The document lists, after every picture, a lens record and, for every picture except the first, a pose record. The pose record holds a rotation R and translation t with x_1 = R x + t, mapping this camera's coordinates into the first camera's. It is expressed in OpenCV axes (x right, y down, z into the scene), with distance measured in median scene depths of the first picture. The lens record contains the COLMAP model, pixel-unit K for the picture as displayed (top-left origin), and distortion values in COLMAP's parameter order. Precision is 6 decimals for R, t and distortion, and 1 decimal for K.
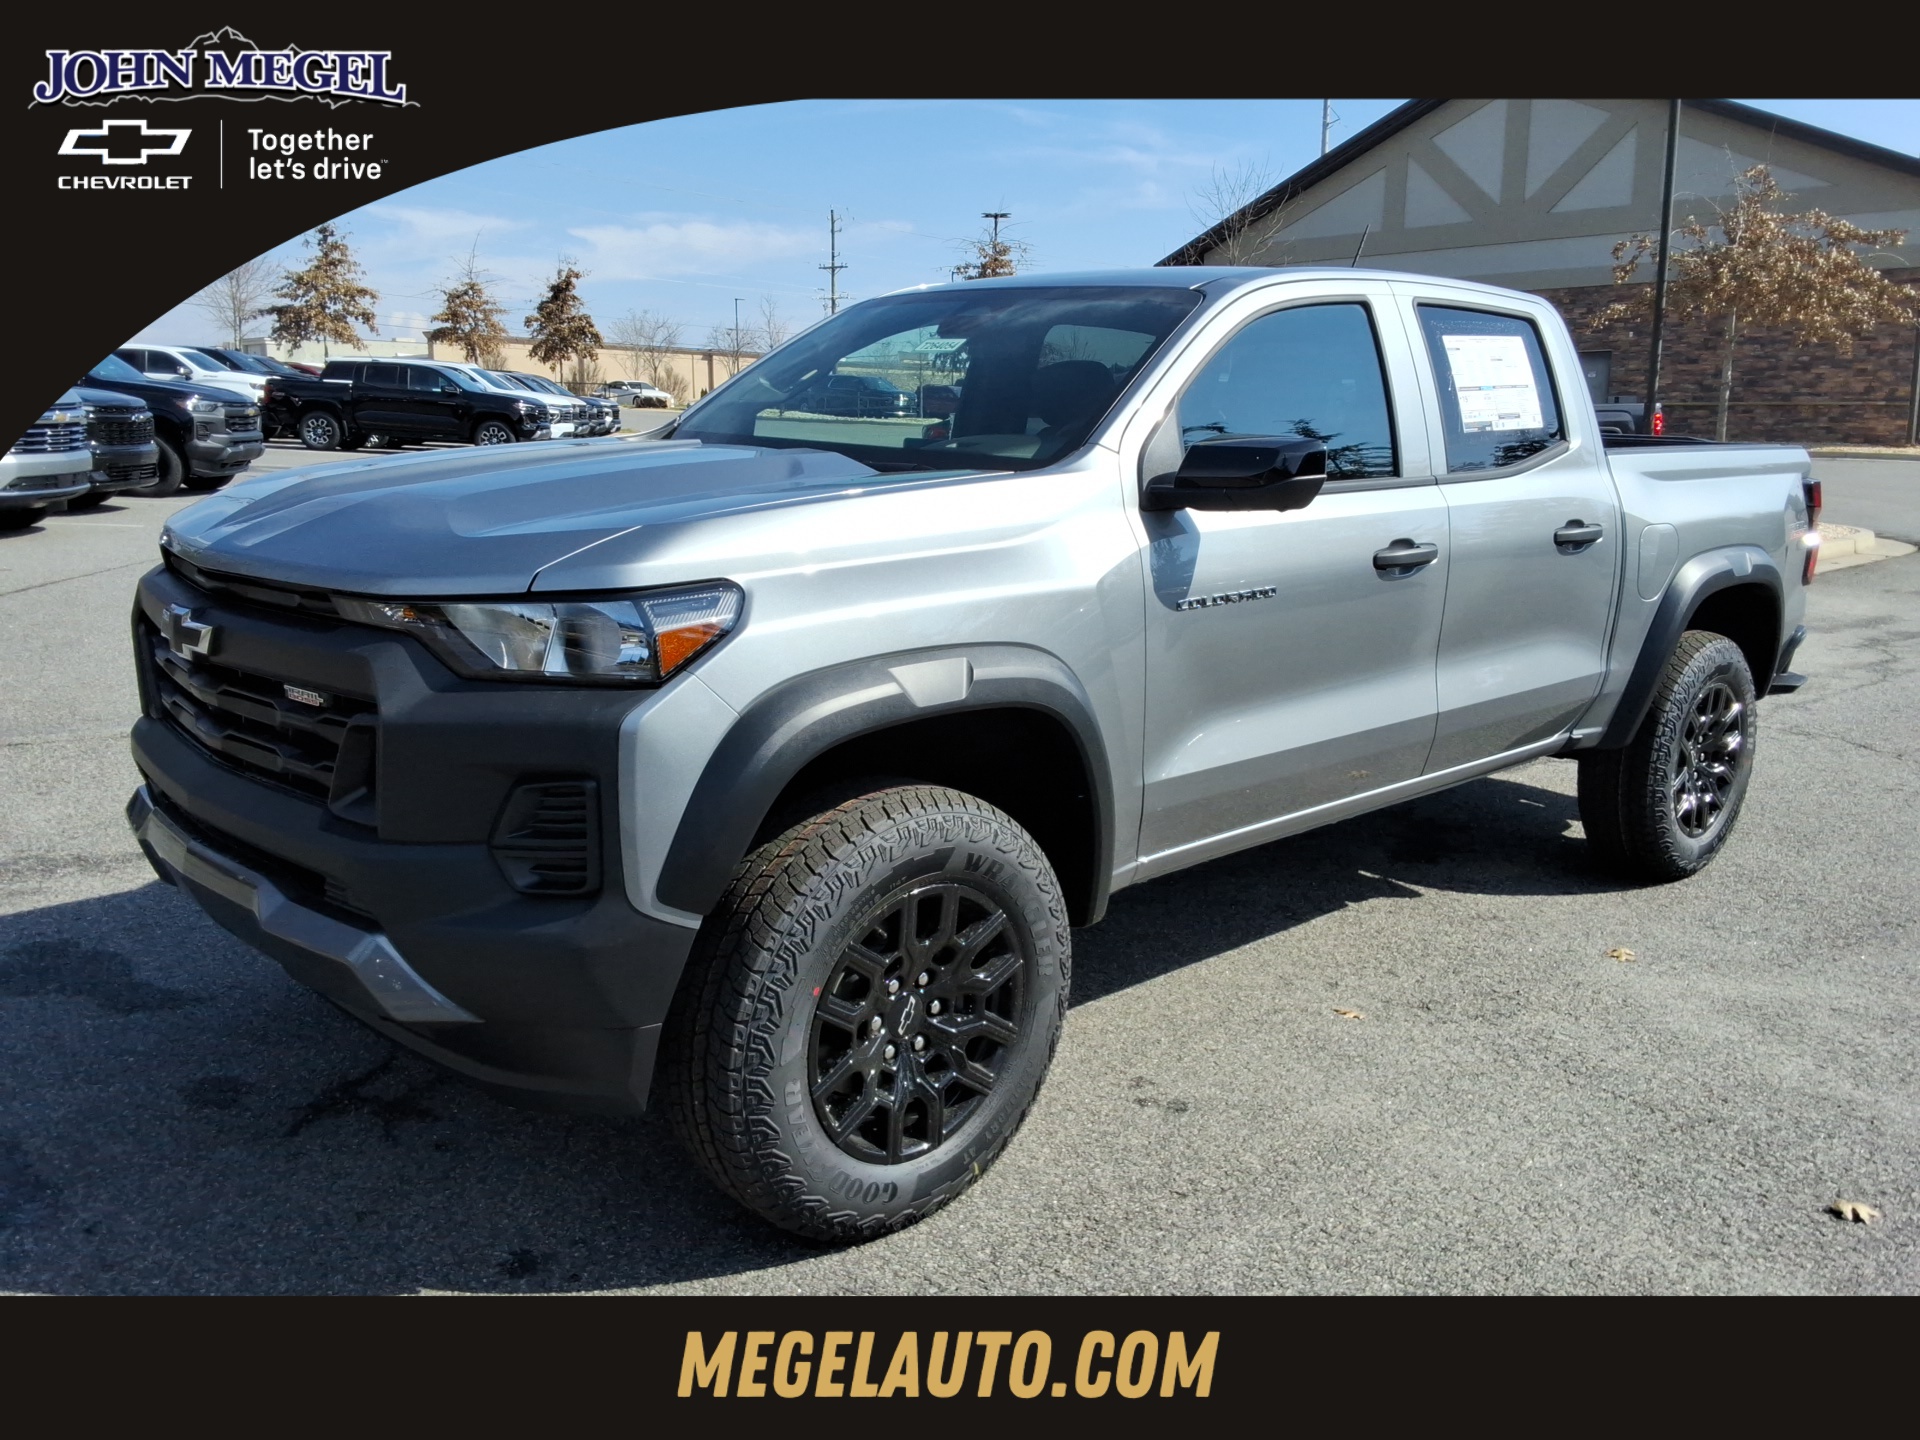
lens RADIAL K [[1545.1, 0, 974.3], [0, 1545.1, 715.3], [0, 0, 1]] dist [0.102801, -0.156403]
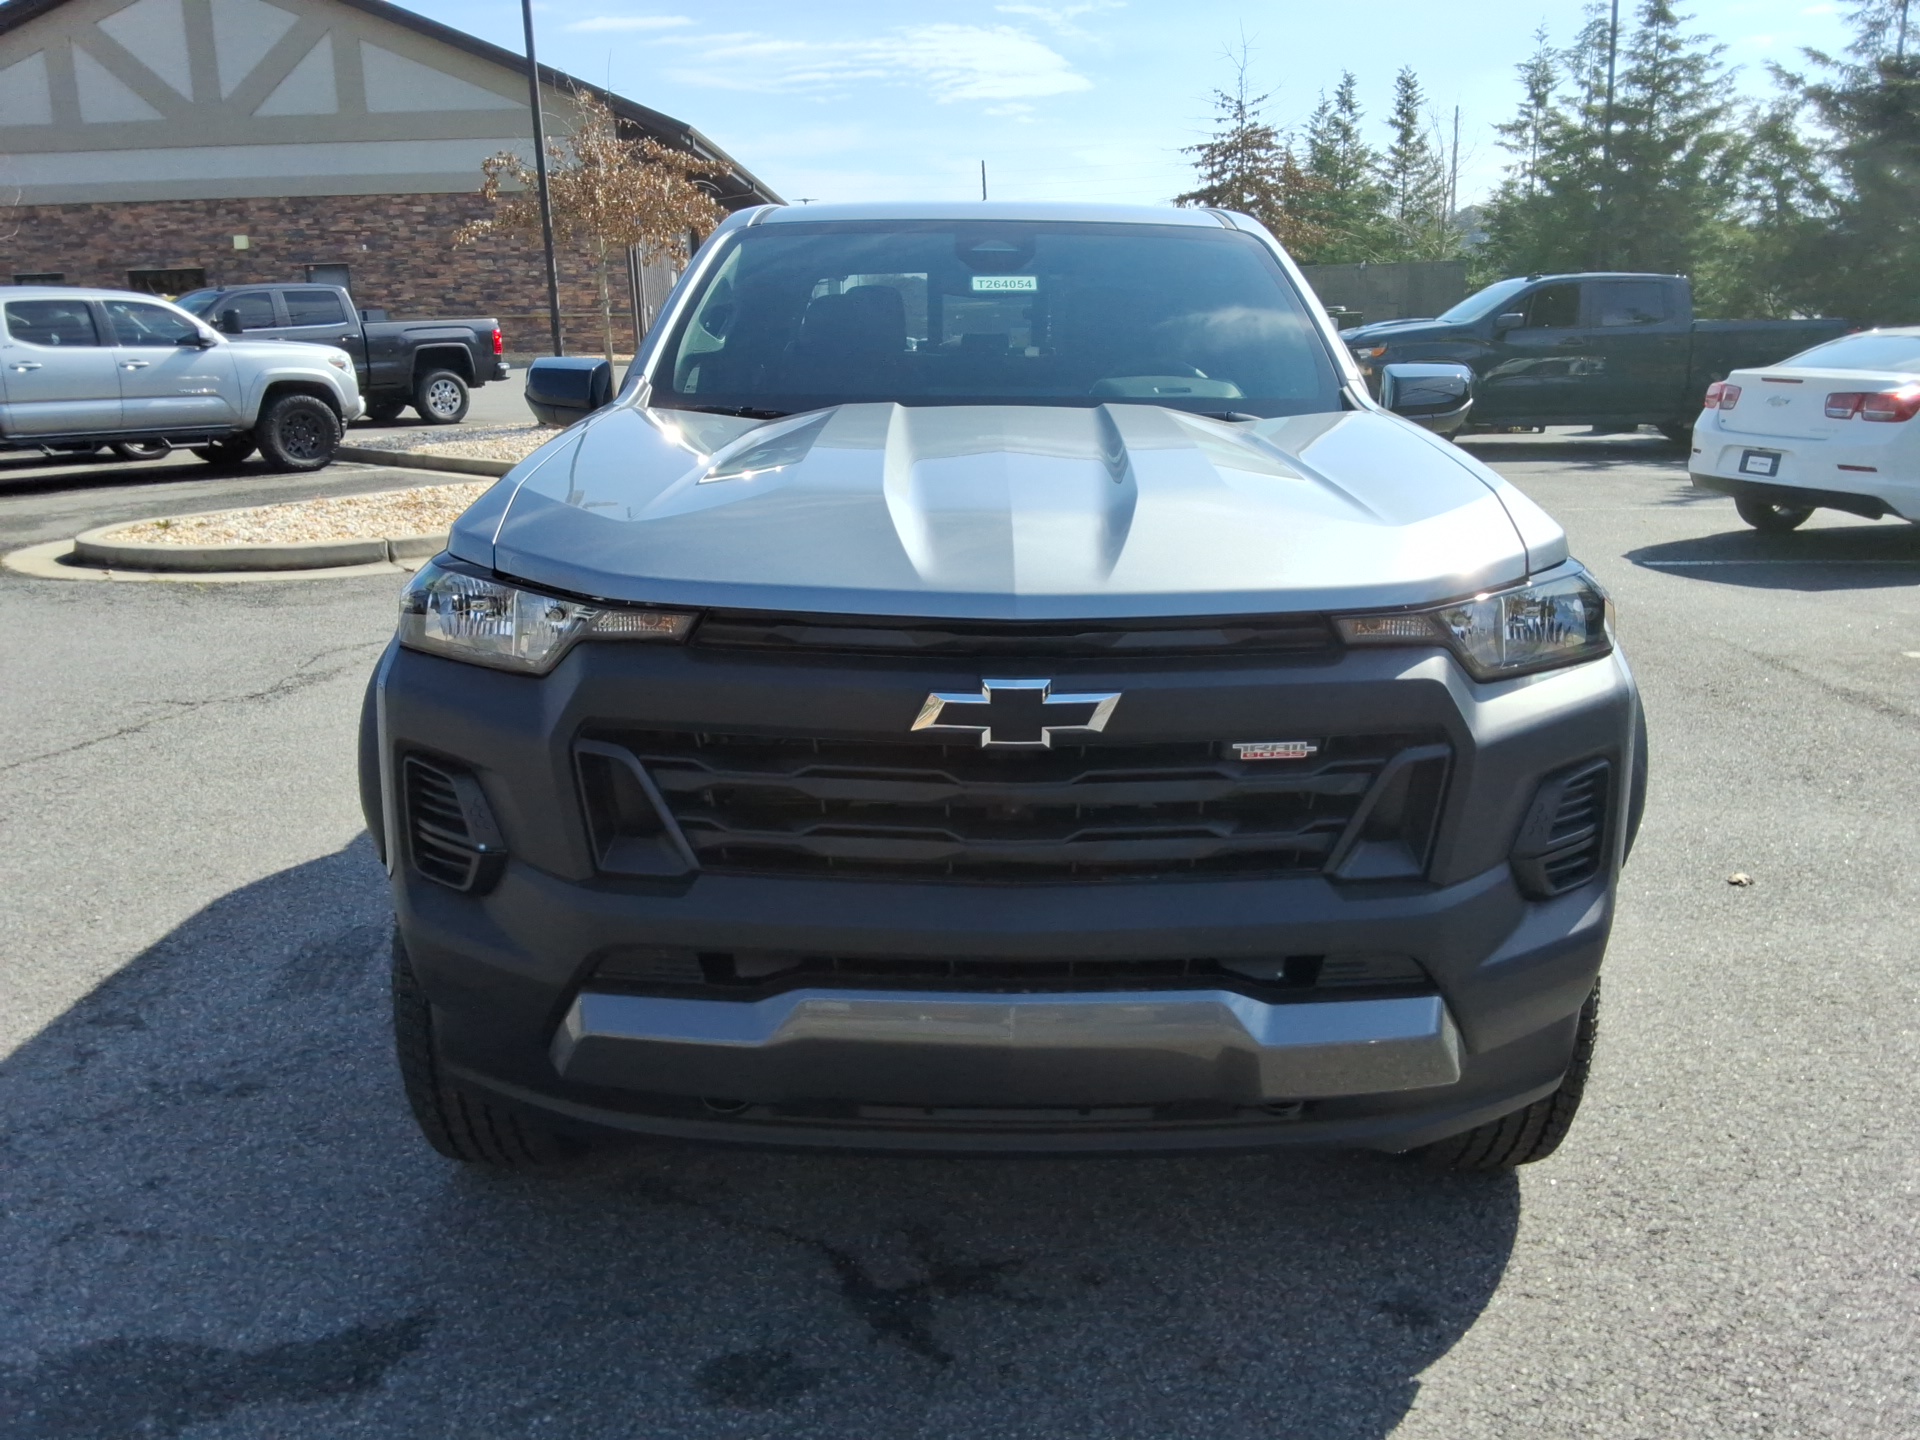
lens RADIAL K [[1545.1, 0, 993.1], [0, 1545.1, 707.3], [0, 0, 1]] dist [0.102801, -0.156403]
pose [[0.682298, -0.197890, 0.703782, -0.797298], [0.163540, 0.979587, 0.116893, -0.110833], [-0.712548, 0.035341, 0.700733, 0.402137]]
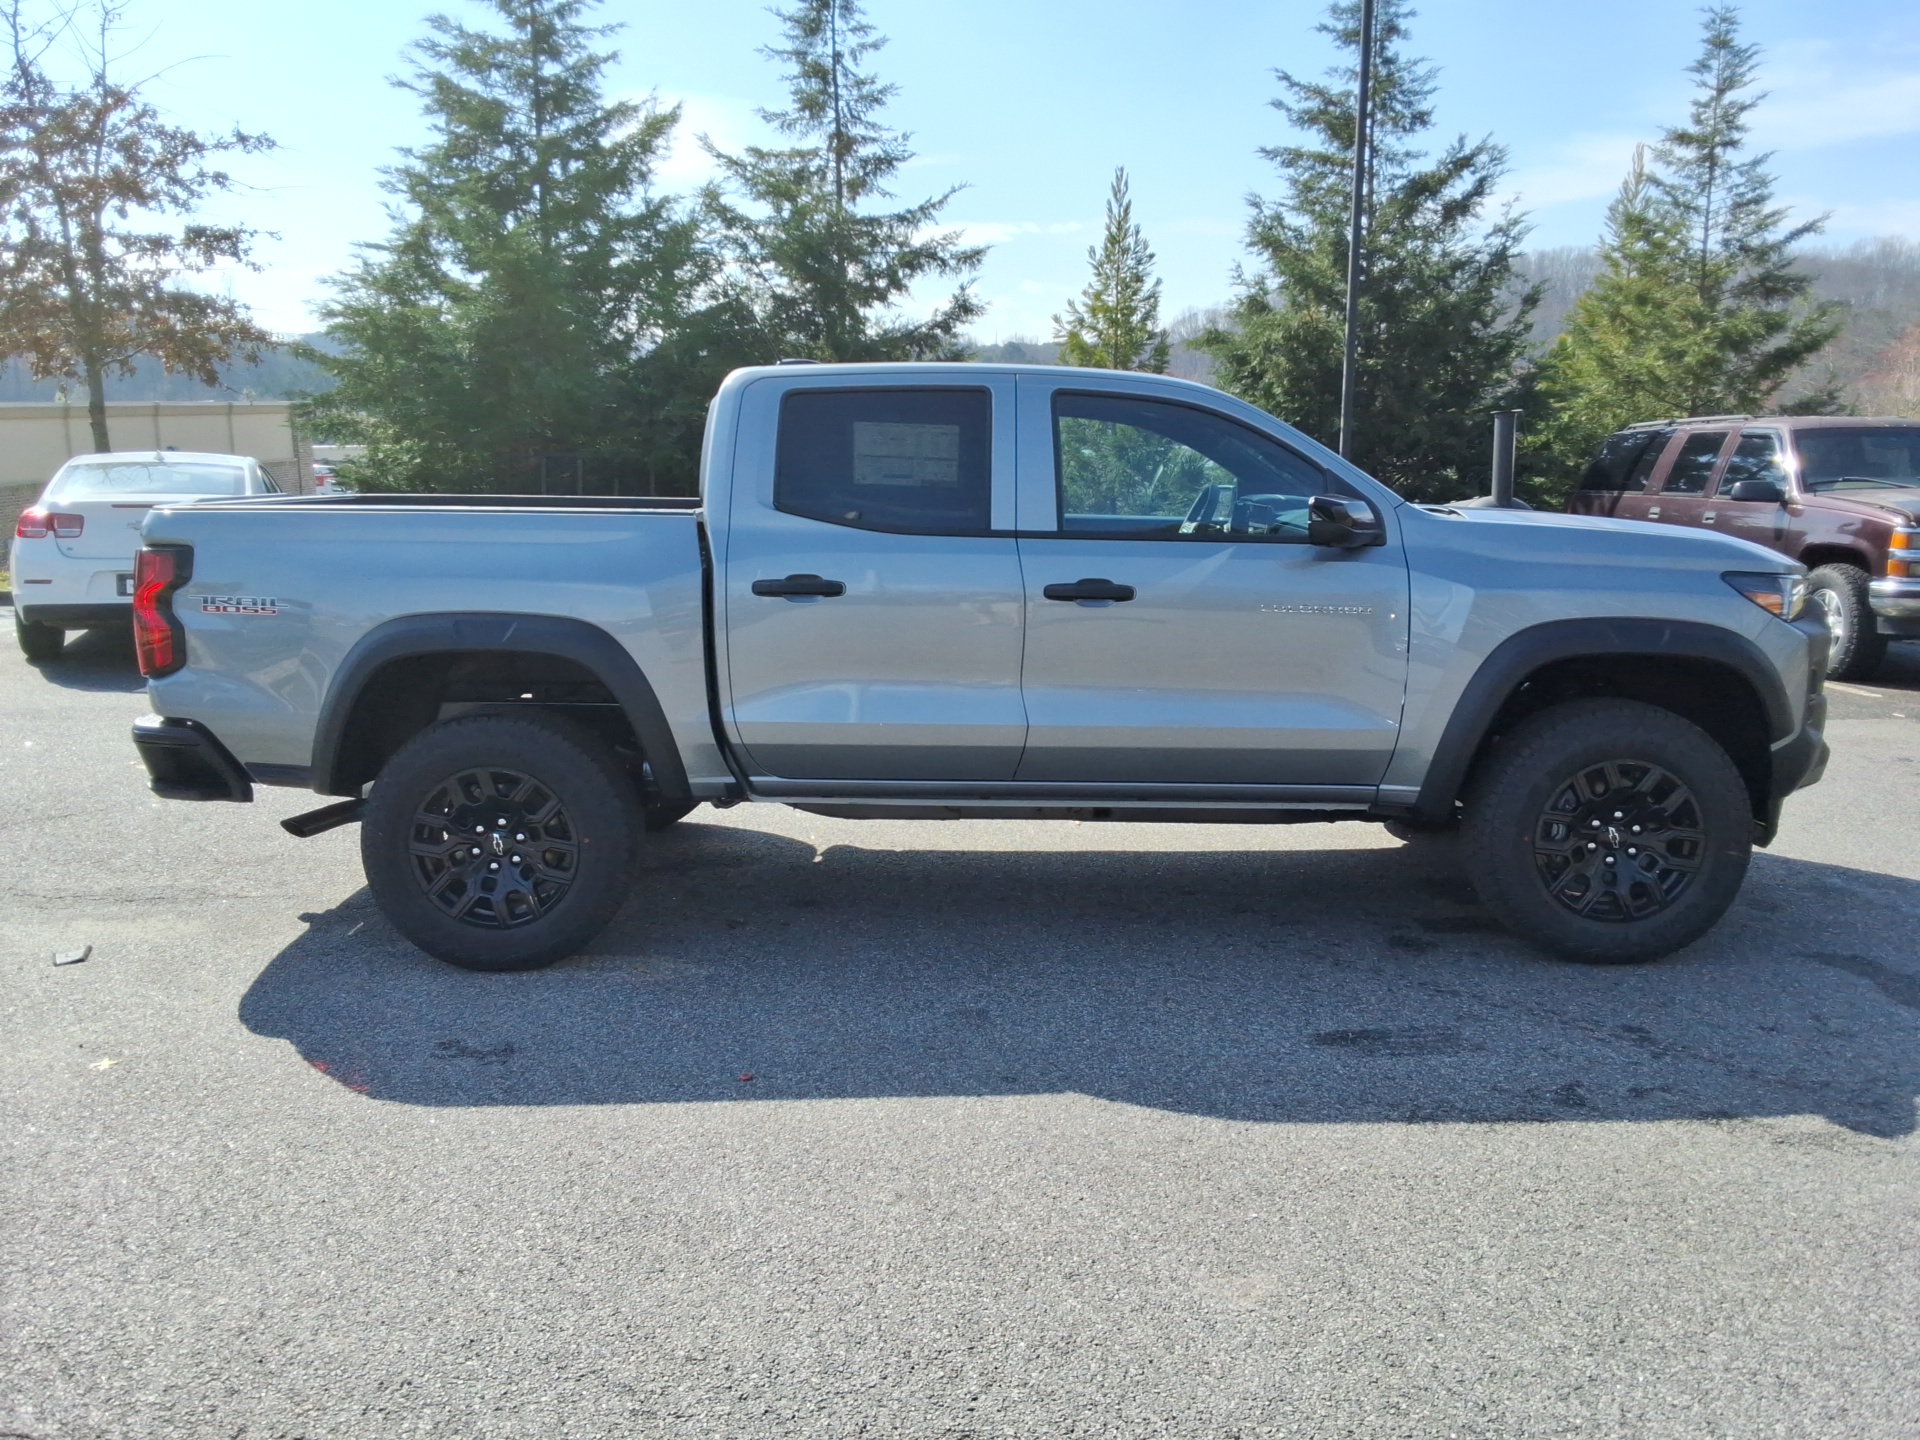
lens RADIAL K [[1545.1, 0, 975.6], [0, 1545.1, 709.9], [0, 0, 1]] dist [0.102801, -0.156403]
pose [[-0.724853, -0.141790, 0.674154, -0.914653], [0.117157, 0.938963, 0.323454, -0.553030], [-0.678868, 0.313439, -0.663998, 2.454789]]
